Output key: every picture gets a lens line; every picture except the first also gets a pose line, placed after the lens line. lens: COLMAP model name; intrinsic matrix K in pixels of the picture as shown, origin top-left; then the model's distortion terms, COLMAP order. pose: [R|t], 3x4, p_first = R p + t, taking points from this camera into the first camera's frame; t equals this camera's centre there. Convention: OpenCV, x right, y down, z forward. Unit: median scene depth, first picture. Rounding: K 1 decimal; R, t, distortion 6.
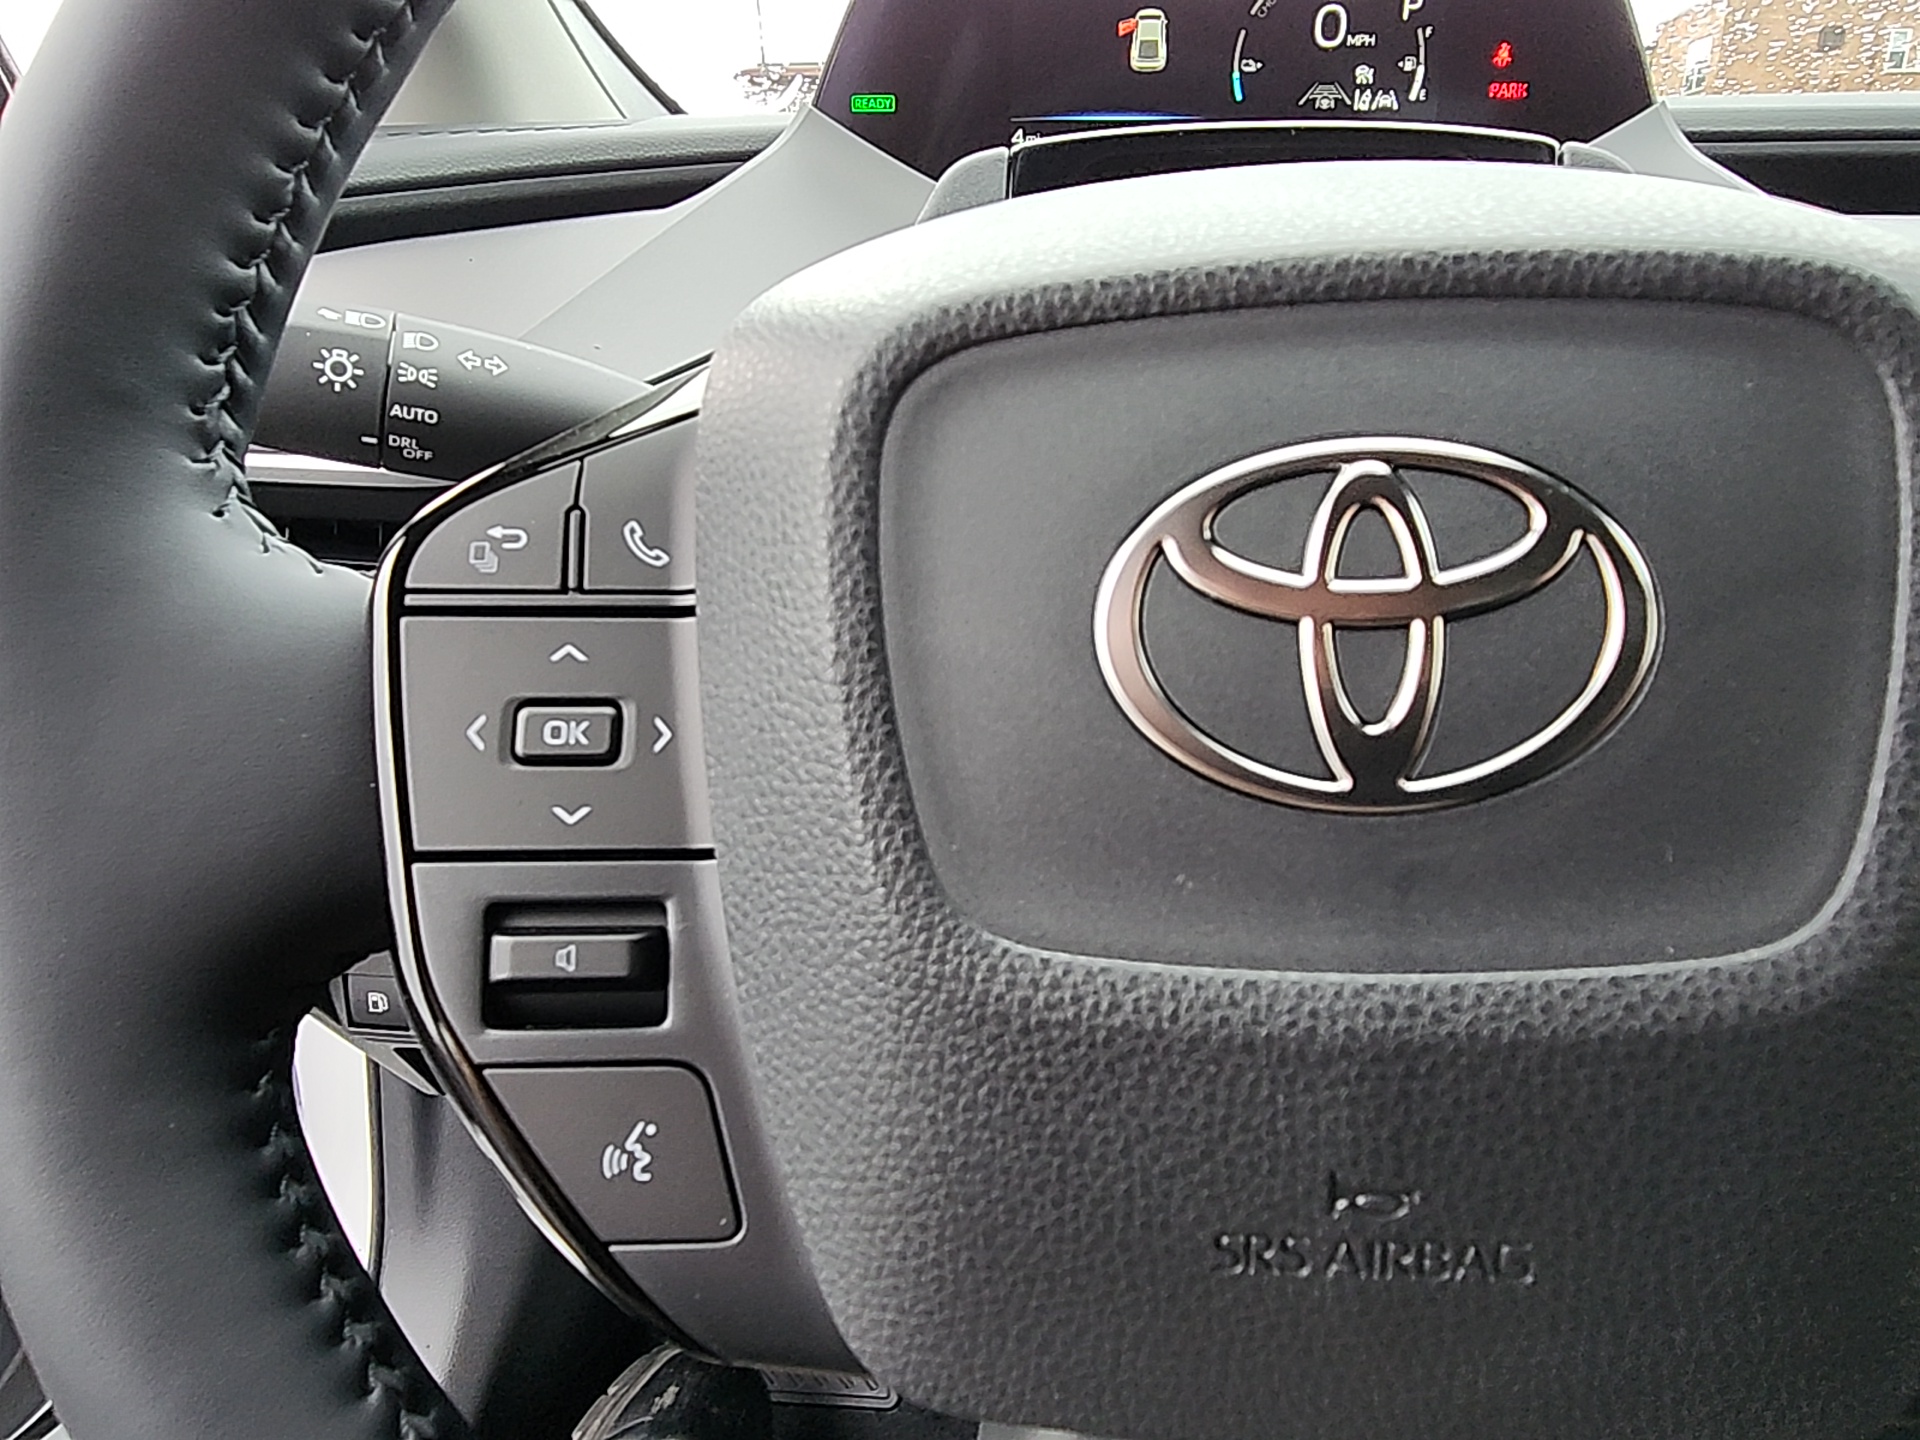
lens RADIAL K [[1310.2, 0, 986.5], [0, 1310.2, 726.9], [0, 0, 1]] dist [0.003771, -0.000927]
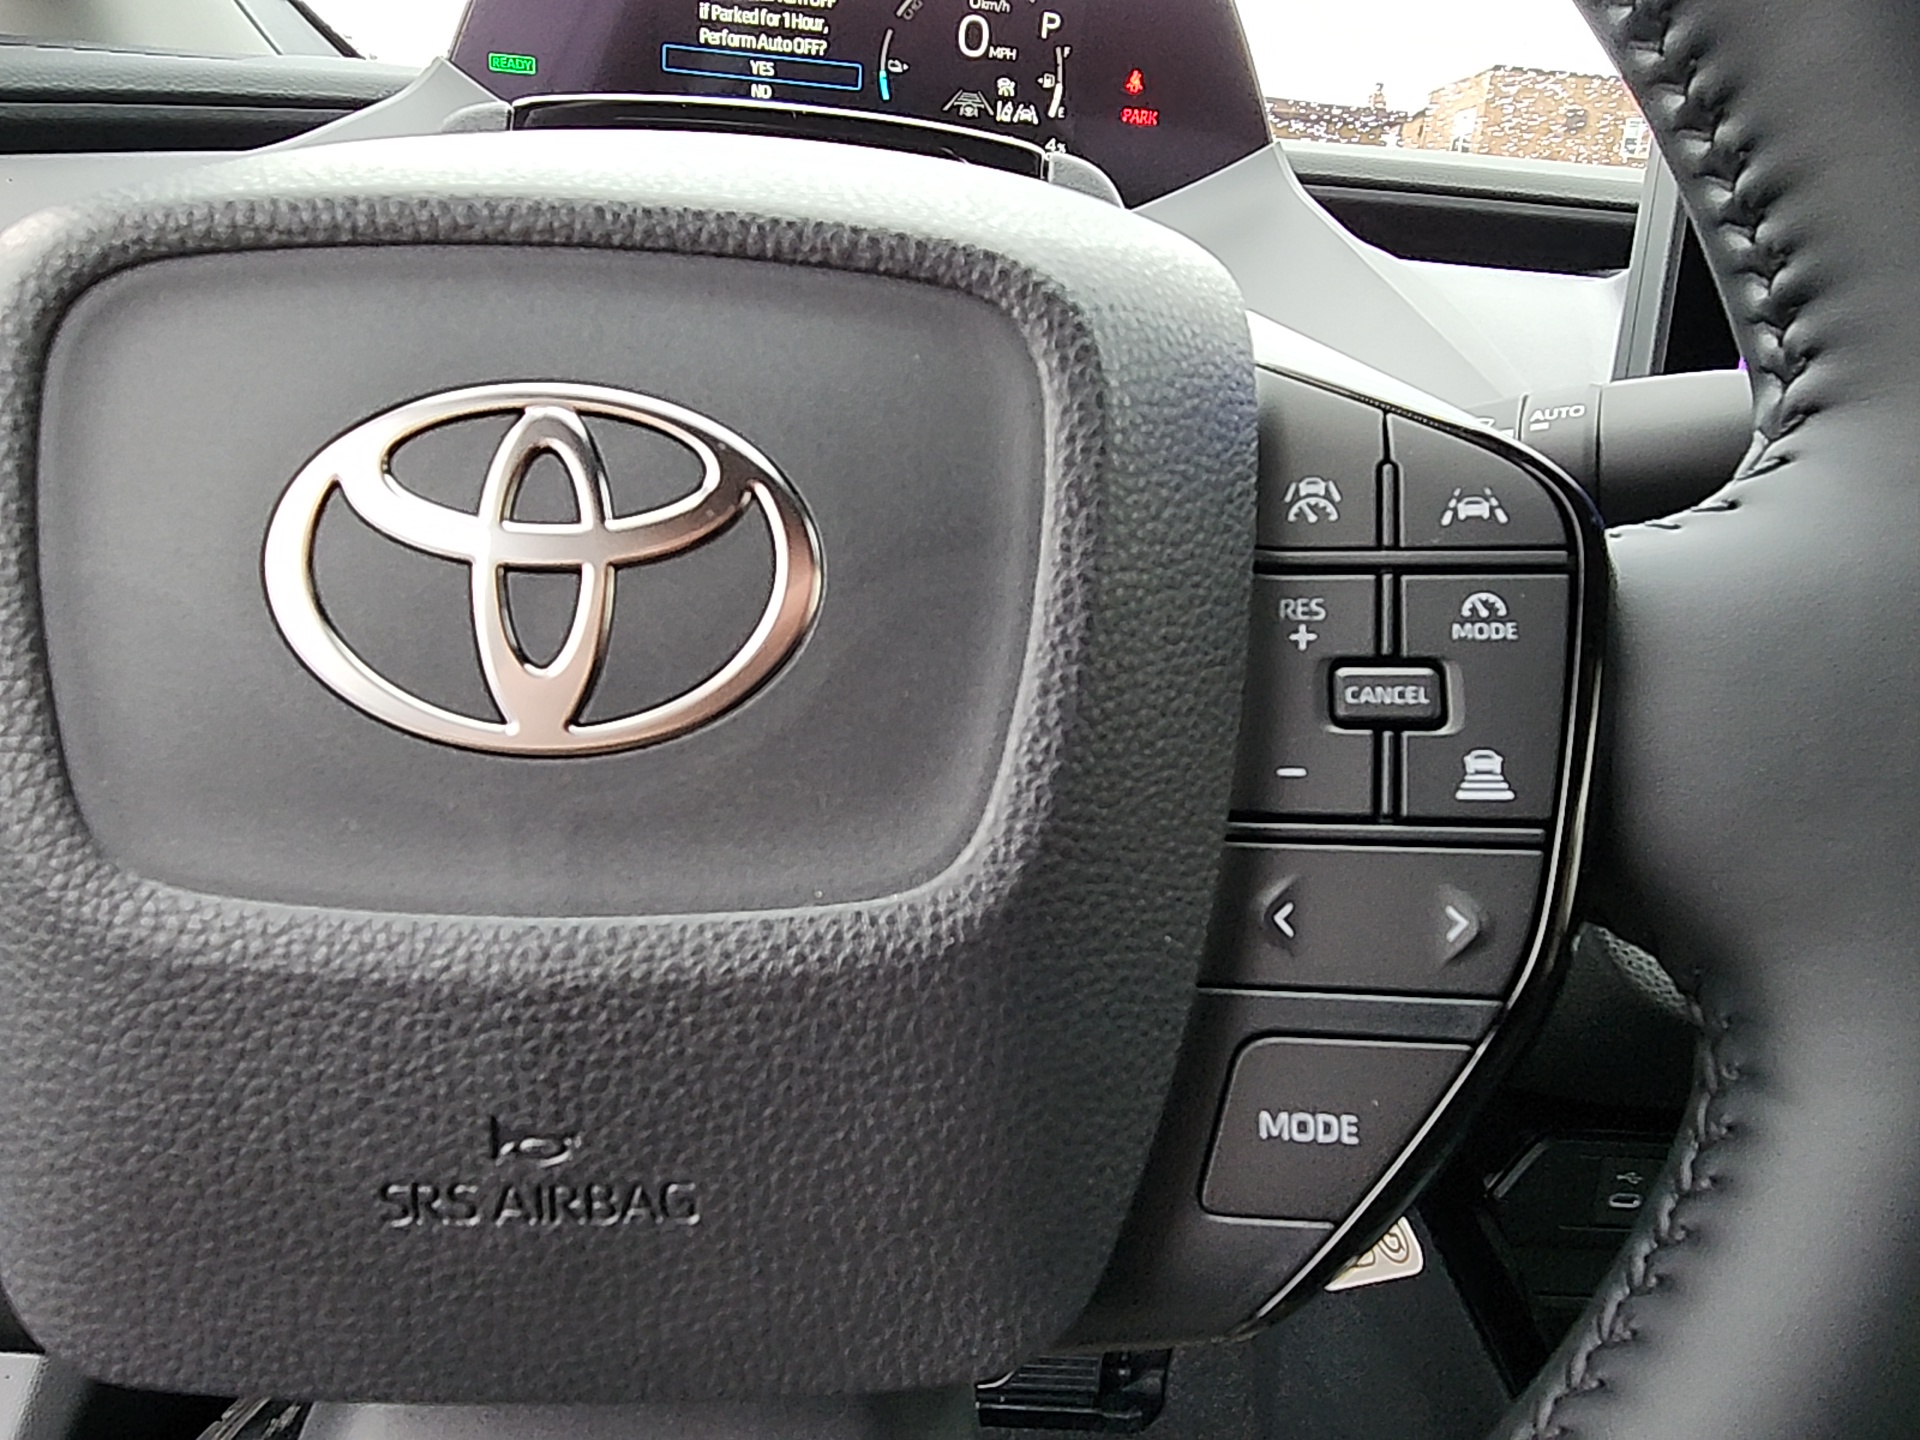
lens RADIAL K [[1310.2, 0, 986.5], [0, 1310.2, 726.9], [0, 0, 1]] dist [0.003771, -0.000927]
pose [[0.986592, 0.028286, 0.160736, 0.458022], [-0.027714, 0.999599, -0.005796, 0.038651], [-0.160835, 0.001263, 0.986980, -0.041628]]
